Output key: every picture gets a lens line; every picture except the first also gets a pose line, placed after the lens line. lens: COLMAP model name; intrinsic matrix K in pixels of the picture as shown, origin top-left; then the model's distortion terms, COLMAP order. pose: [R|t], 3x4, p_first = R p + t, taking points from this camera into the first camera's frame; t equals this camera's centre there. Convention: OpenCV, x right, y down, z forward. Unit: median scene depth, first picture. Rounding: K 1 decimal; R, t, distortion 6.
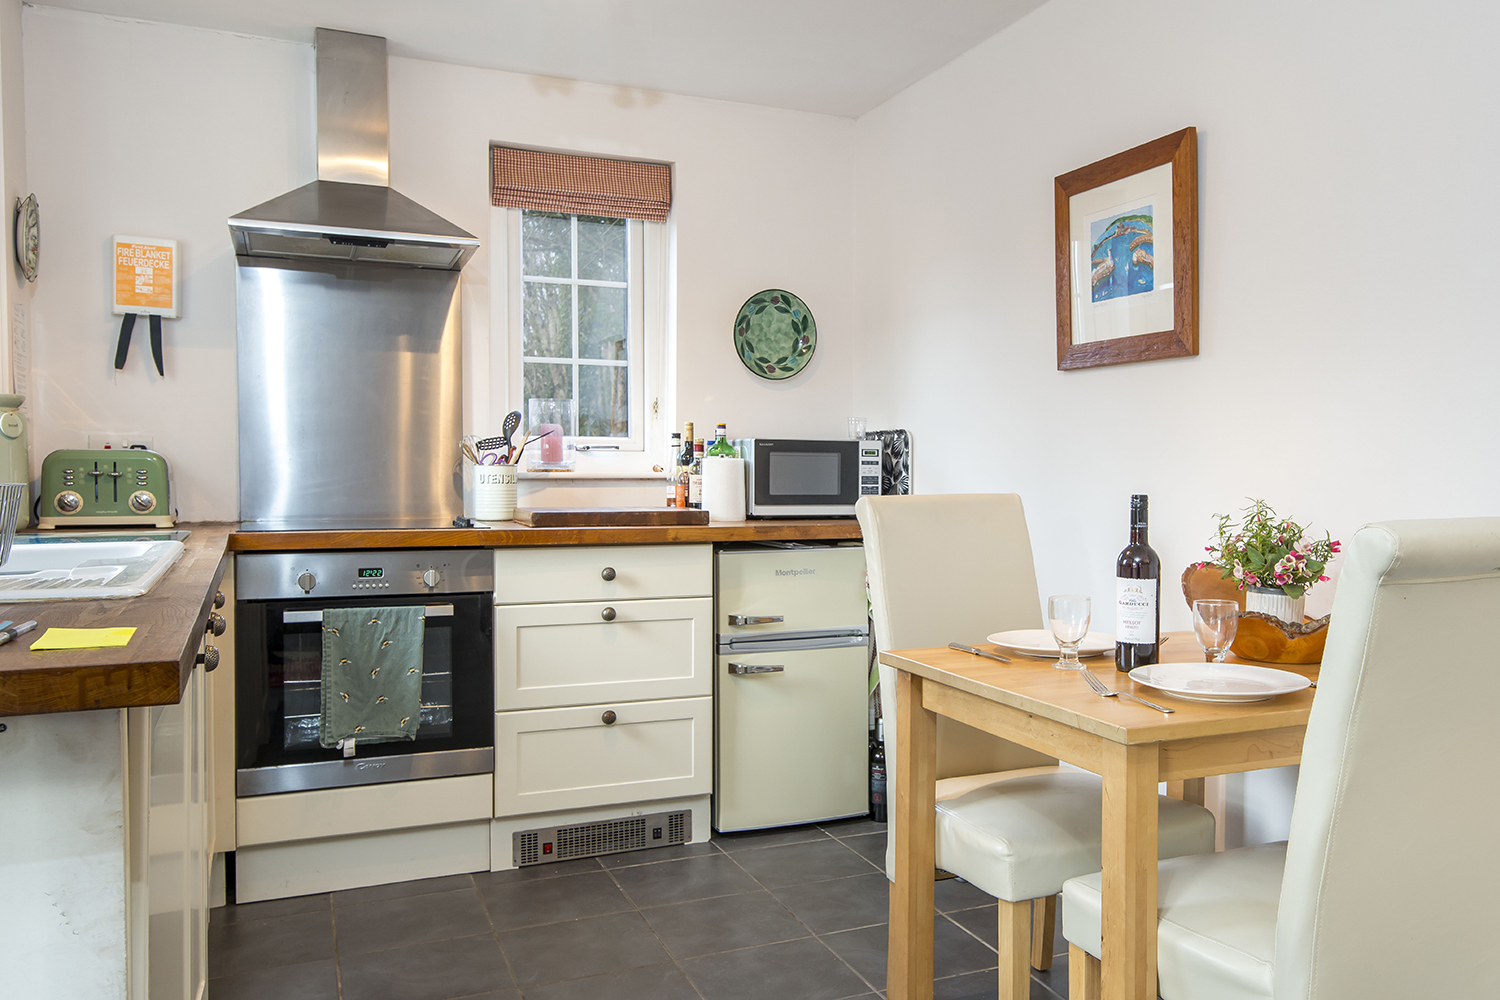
lens RADIAL K [[1235.2, 0, 882.4], [0, 1235.2, 512.8], [0, 0, 1]] dist [0.012204, 0.007817]
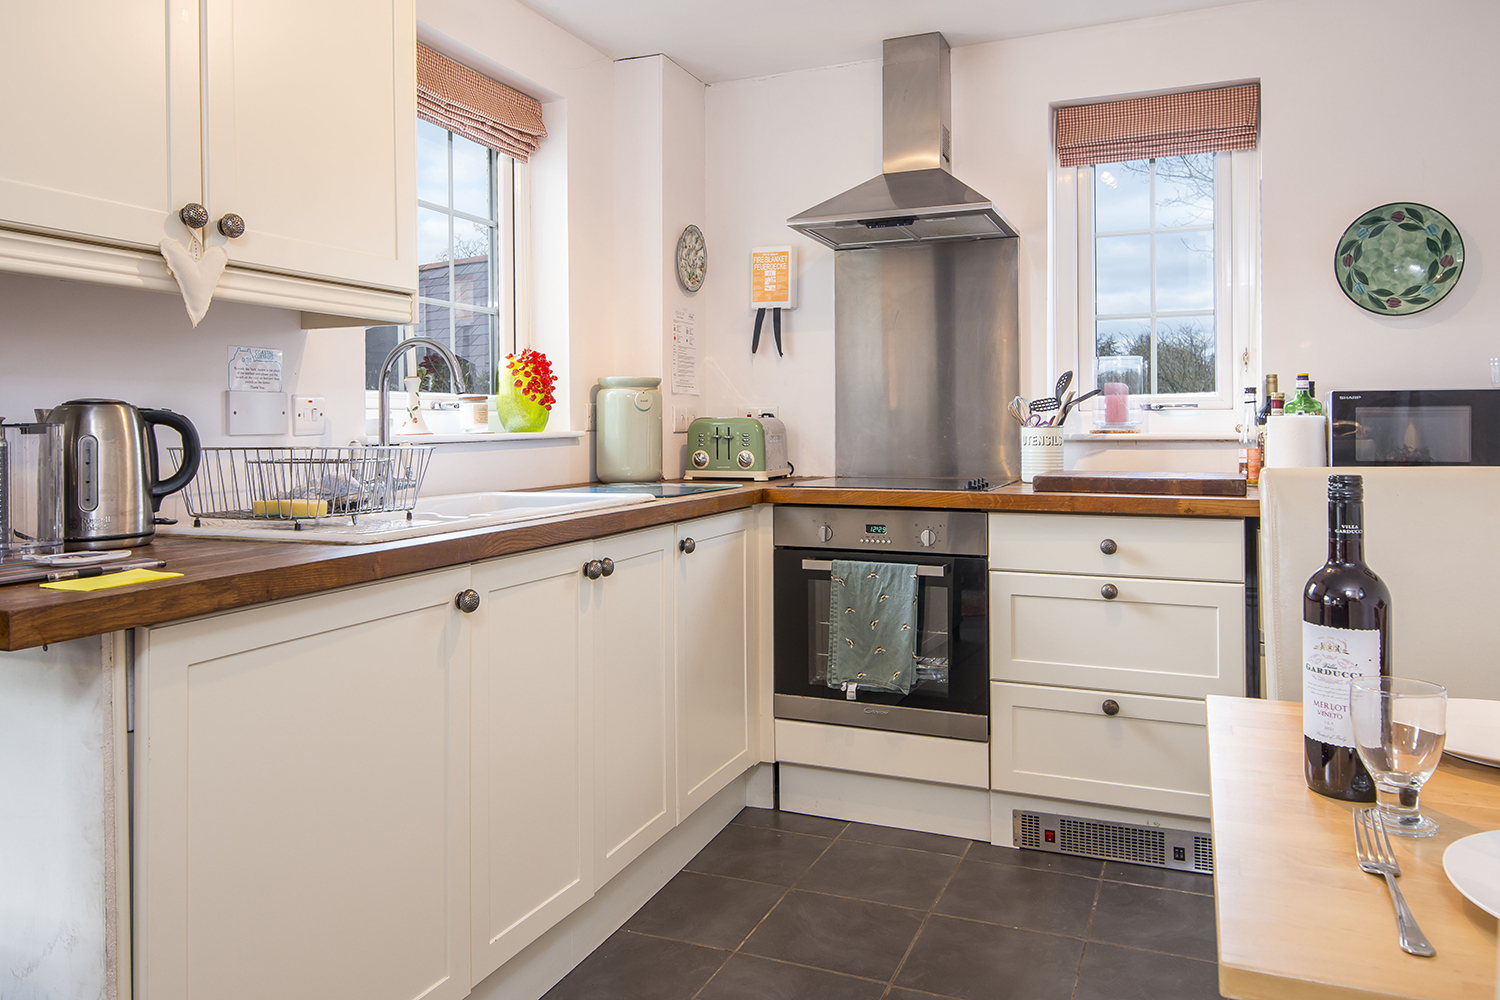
lens RADIAL K [[1067.9, 0, 748.1], [0, 1067.9, 423.7], [0, 0, 1]] dist [0.005021, 0.000632]
pose [[0.656263, -0.011566, -0.754444, 0.190937], [-0.019369, 0.999295, -0.032168, -0.009594], [0.754284, 0.035724, 0.655576, 0.284915]]
